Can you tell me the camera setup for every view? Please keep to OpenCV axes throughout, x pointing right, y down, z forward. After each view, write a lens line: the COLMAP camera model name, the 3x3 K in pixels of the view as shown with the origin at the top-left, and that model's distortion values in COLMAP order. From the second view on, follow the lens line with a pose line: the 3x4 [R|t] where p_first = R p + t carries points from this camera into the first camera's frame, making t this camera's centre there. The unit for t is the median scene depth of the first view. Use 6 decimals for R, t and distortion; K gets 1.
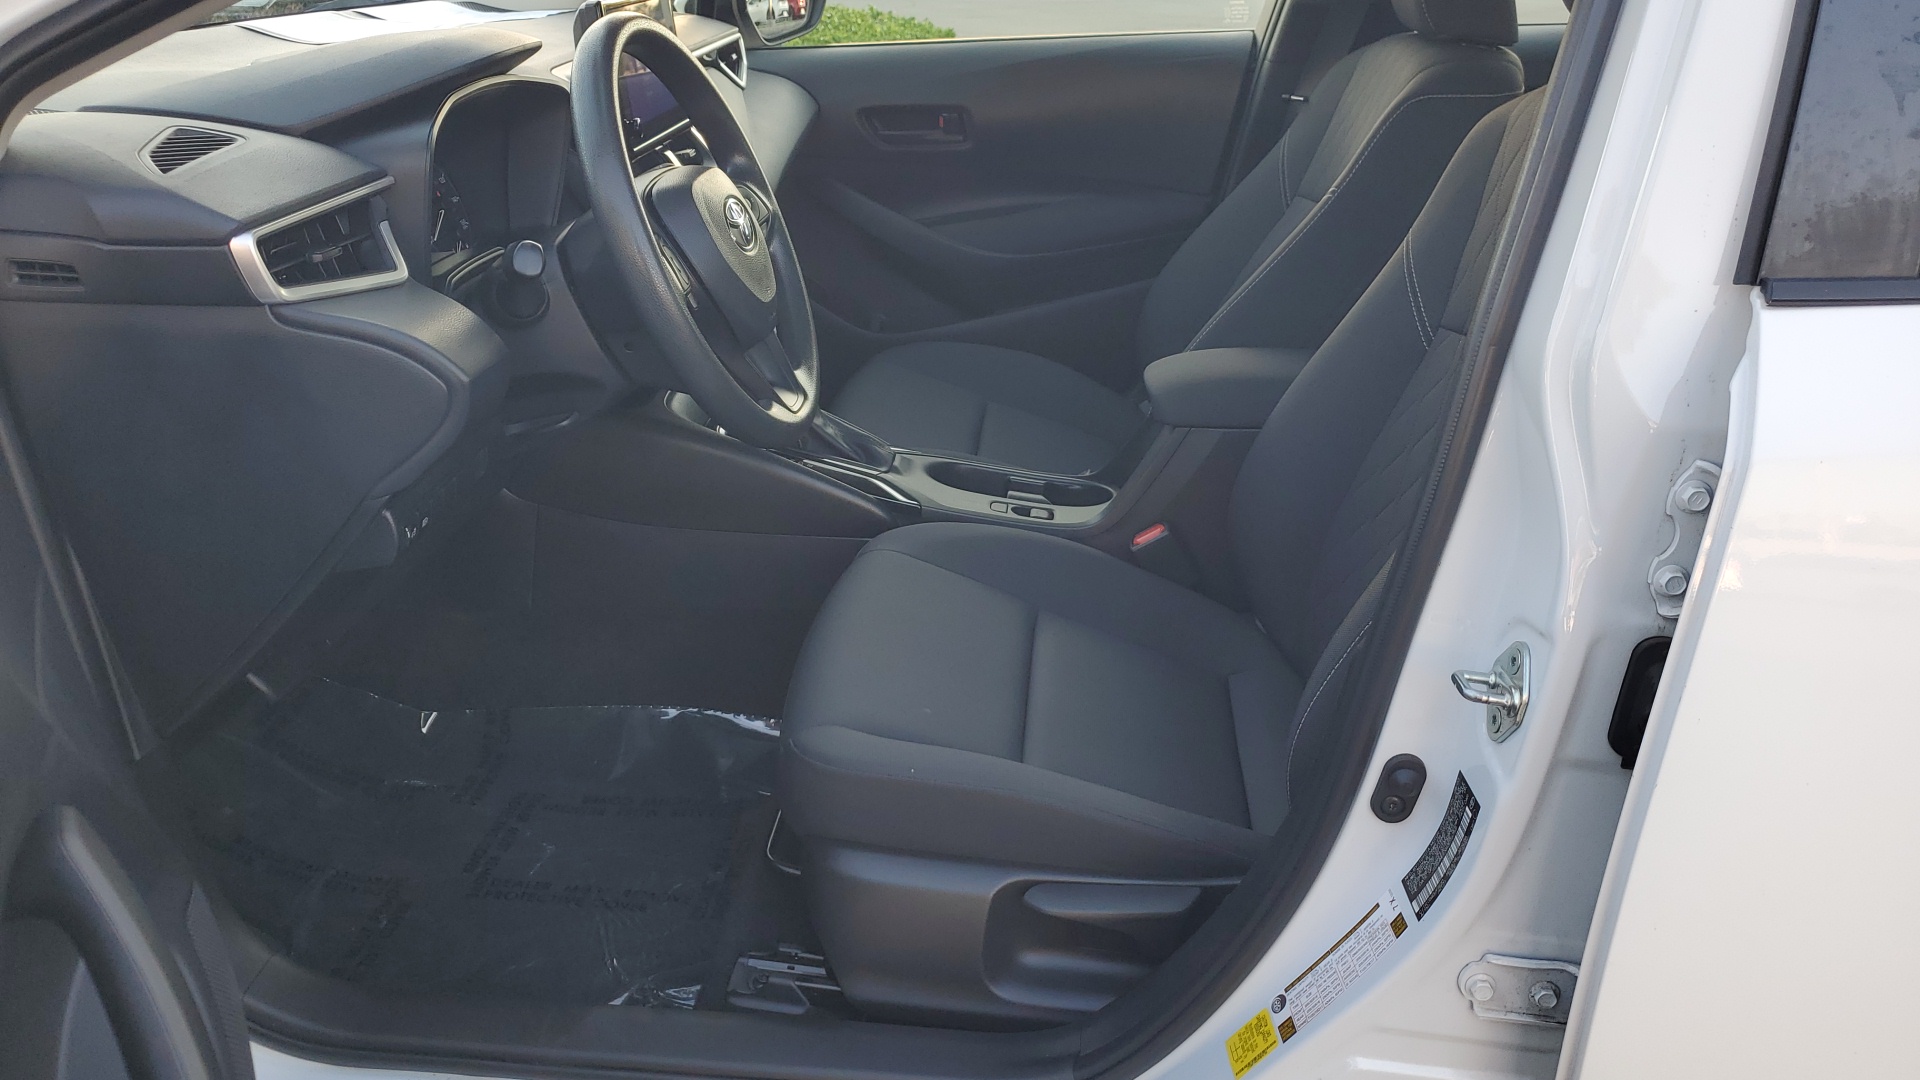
lens RADIAL K [[1469.9, 0, 971.5], [0, 1469.9, 568.6], [0, 0, 1]] dist [0.129599, -0.184228]
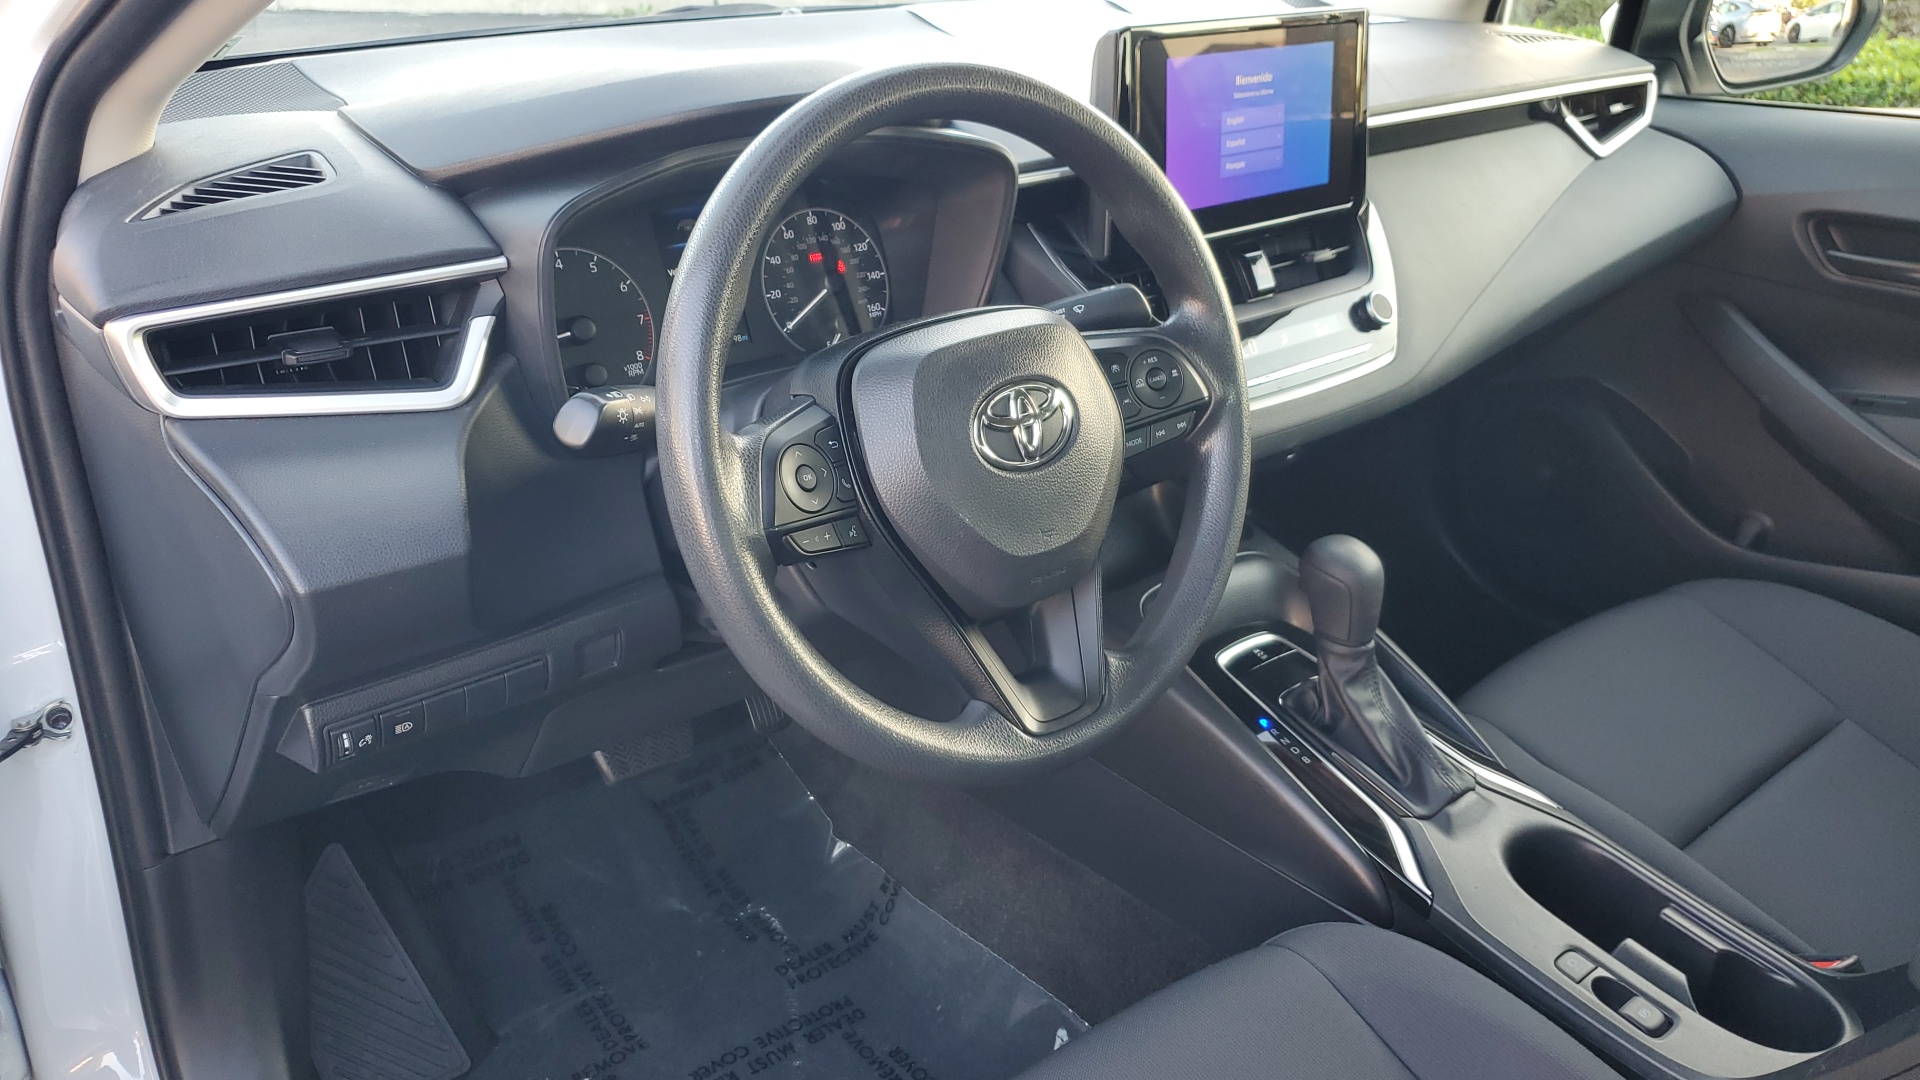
lens RADIAL K [[1510.0, 0, 963.5], [0, 1510.0, 585.3], [0, 0, 1]] dist [0.060307, -0.061082]
pose [[0.699759, 0.332648, -0.632204, 0.177758], [-0.316066, 0.937806, 0.143607, -0.190828], [0.640655, 0.099328, 0.761377, 0.402315]]
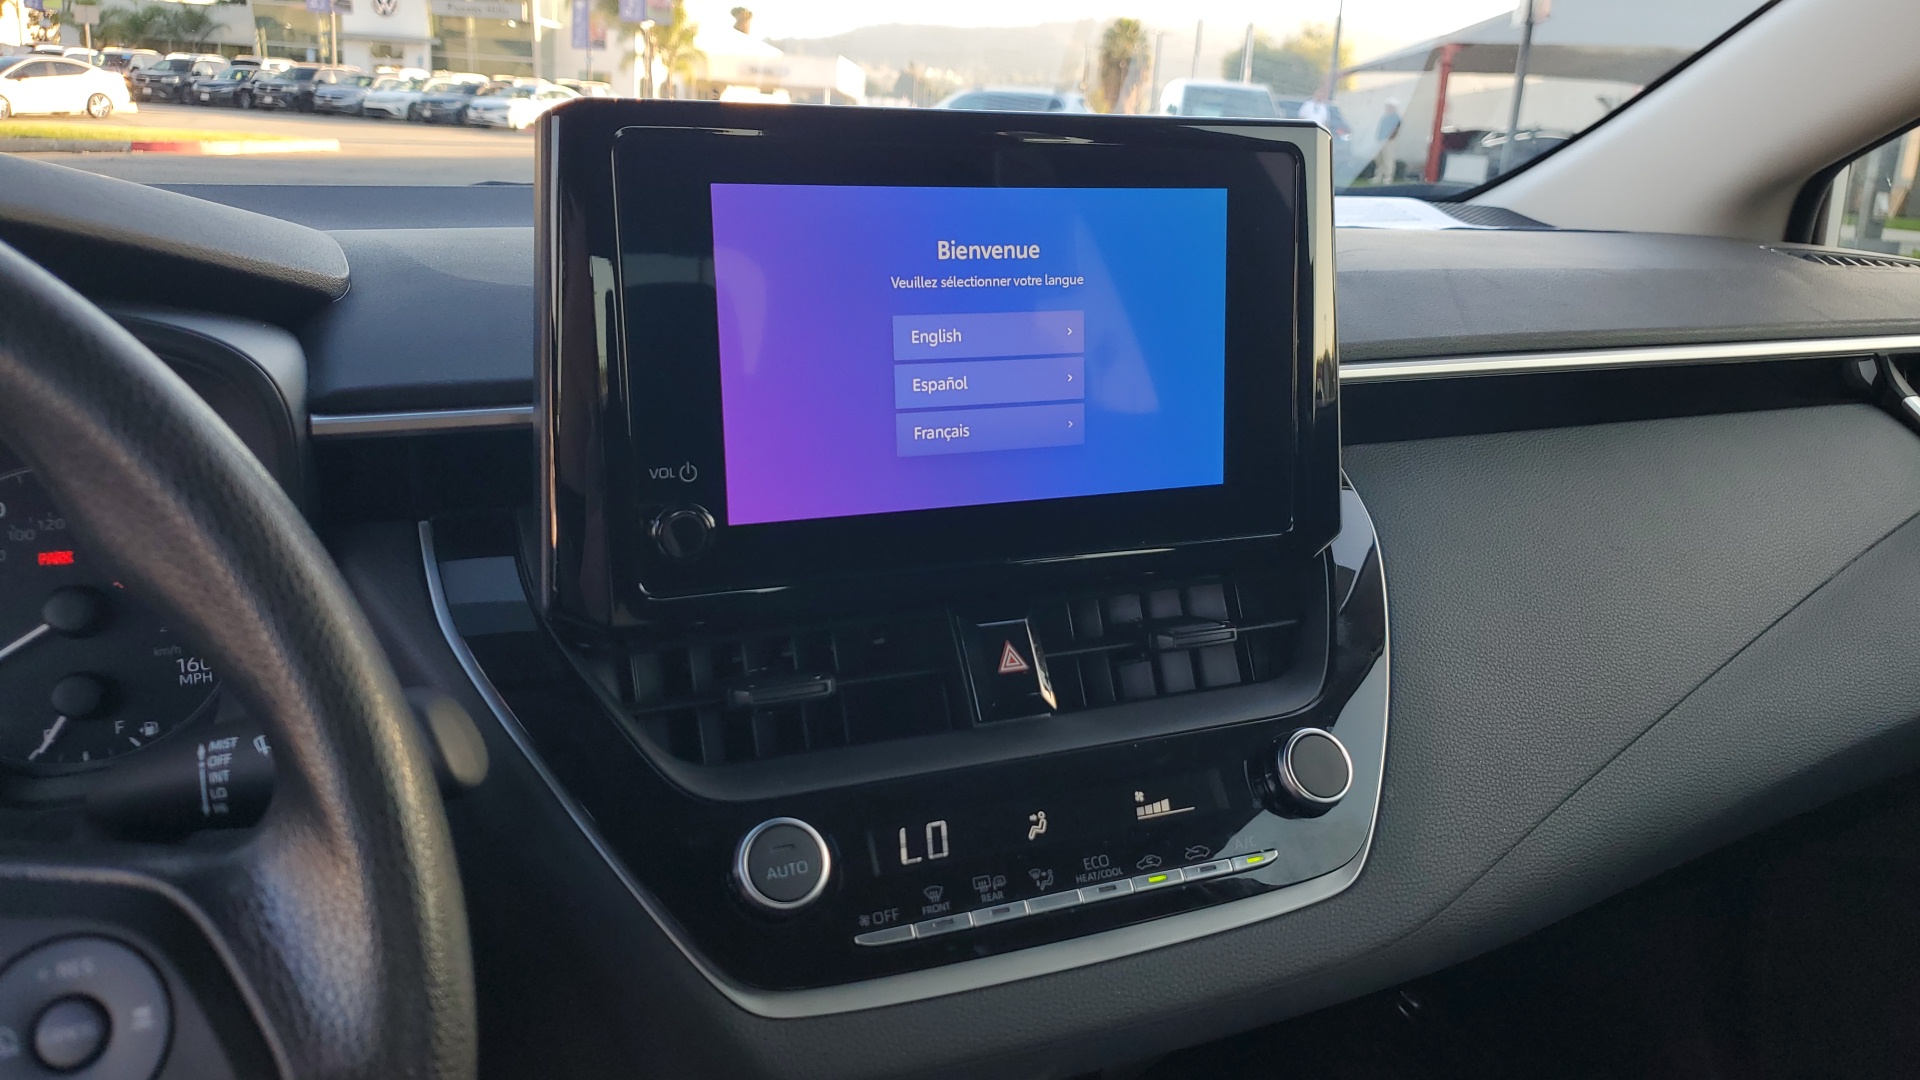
lens RADIAL K [[1510.0, 0, 950.9], [0, 1510.0, 534.5], [0, 0, 1]] dist [0.056971, -0.000037]
pose [[0.465157, 0.239055, -0.852339, 0.047177], [-0.386353, 0.921127, 0.047499, -0.297805], [0.796467, 0.307210, 0.520828, 0.803158]]
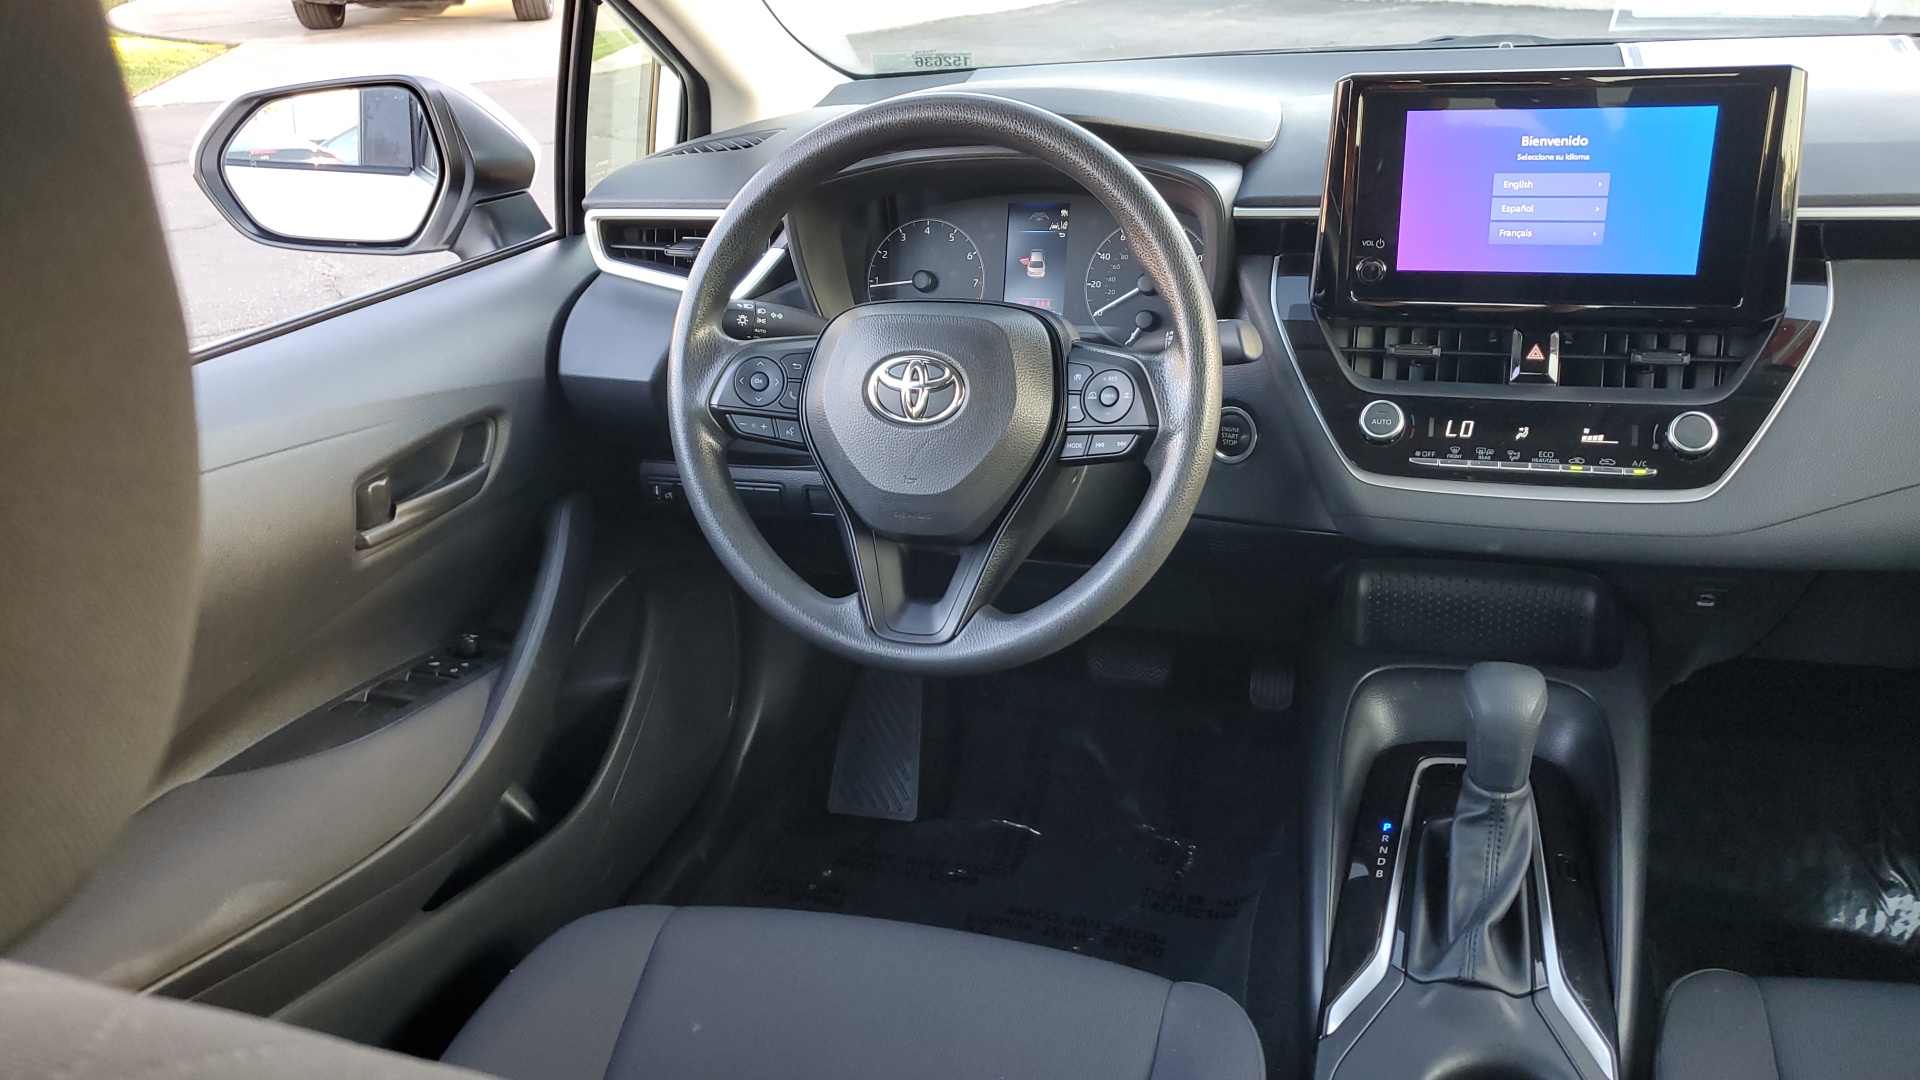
lens RADIAL K [[1495.7, 0, 933.2], [0, 1495.7, 538.2], [0, 0, 1]] dist [0.098660, -0.175935]
pose [[-0.232122, 0.407404, -0.883256, 0.406591], [-0.347189, 0.813540, 0.466489, -0.399280], [0.908614, 0.414939, -0.047395, 0.819487]]
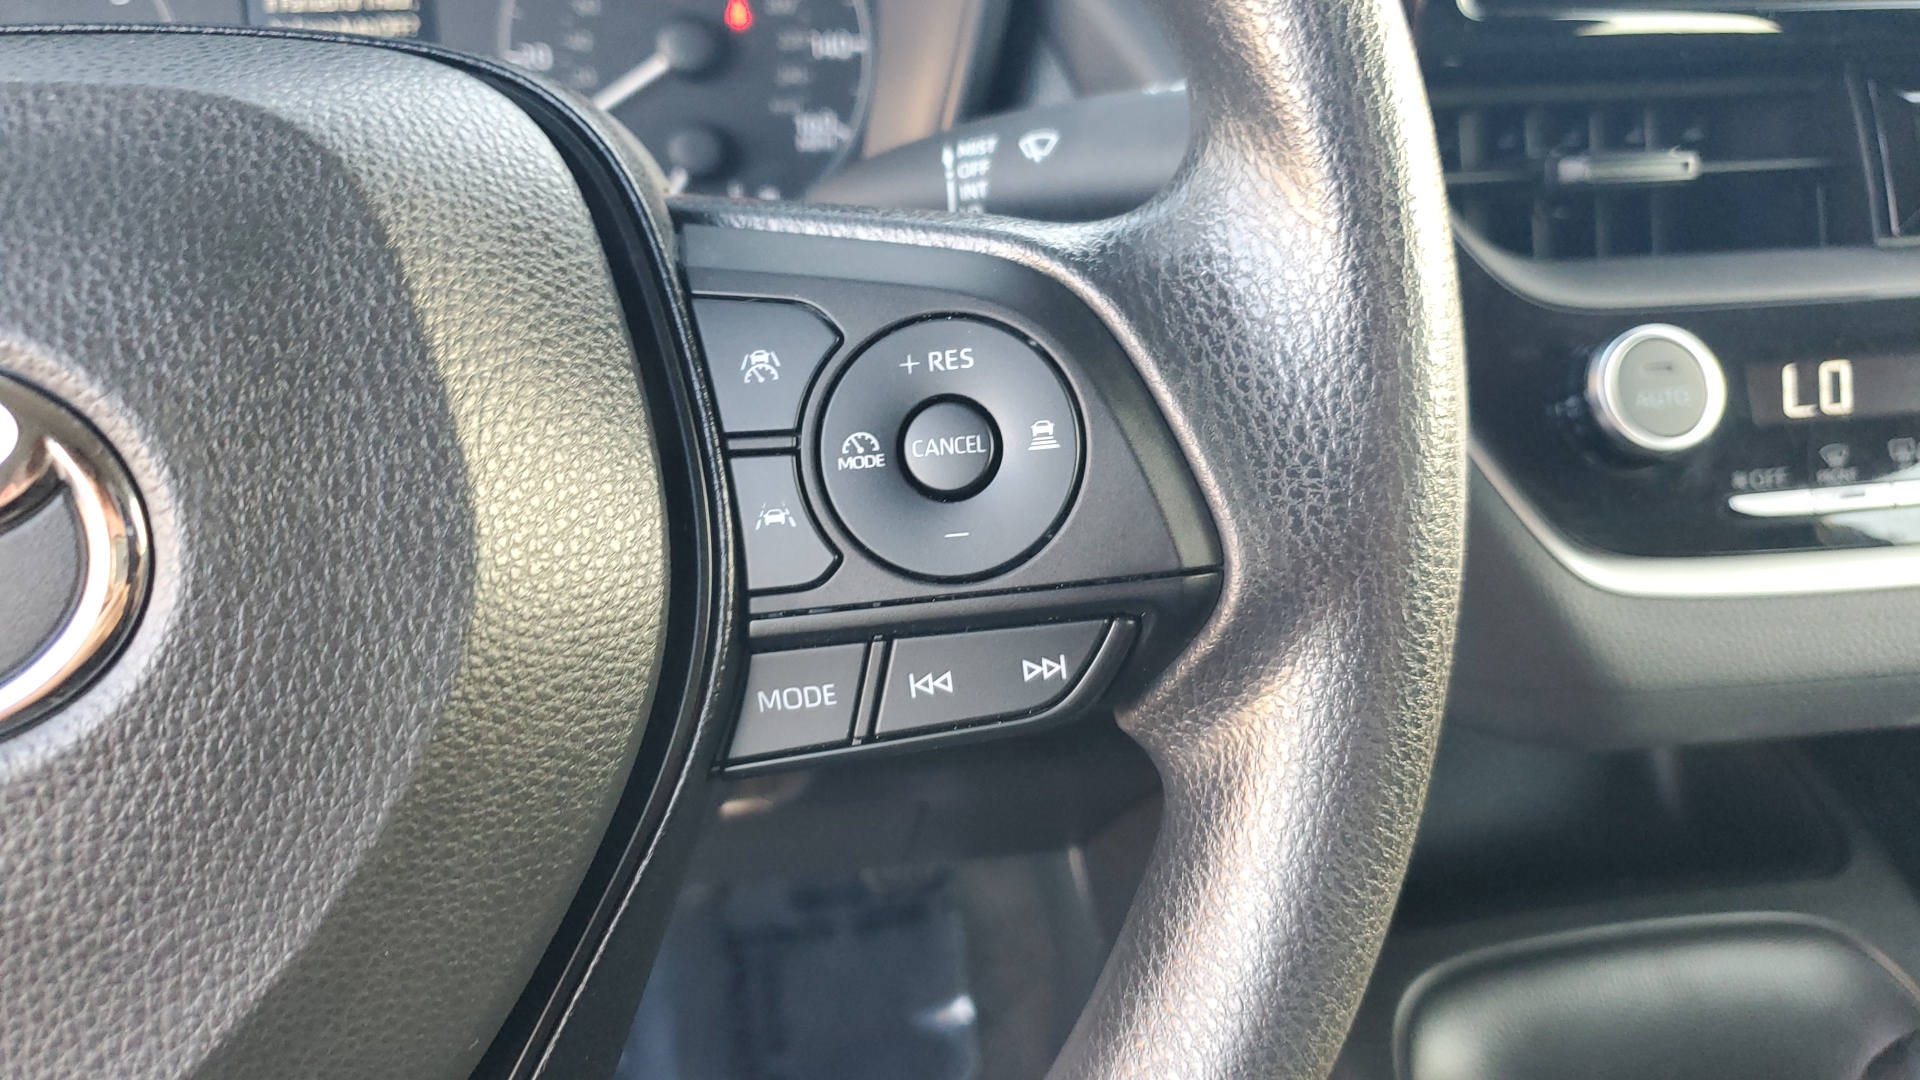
lens RADIAL K [[1510.0, 0, 950.9], [0, 1510.0, 534.5], [0, 0, 1]] dist [0.056971, -0.000037]
pose [[0.243335, 0.461093, -0.853335, -0.024505], [-0.407205, 0.847057, 0.341583, -0.237546], [0.880325, 0.264363, 0.393878, 0.787368]]
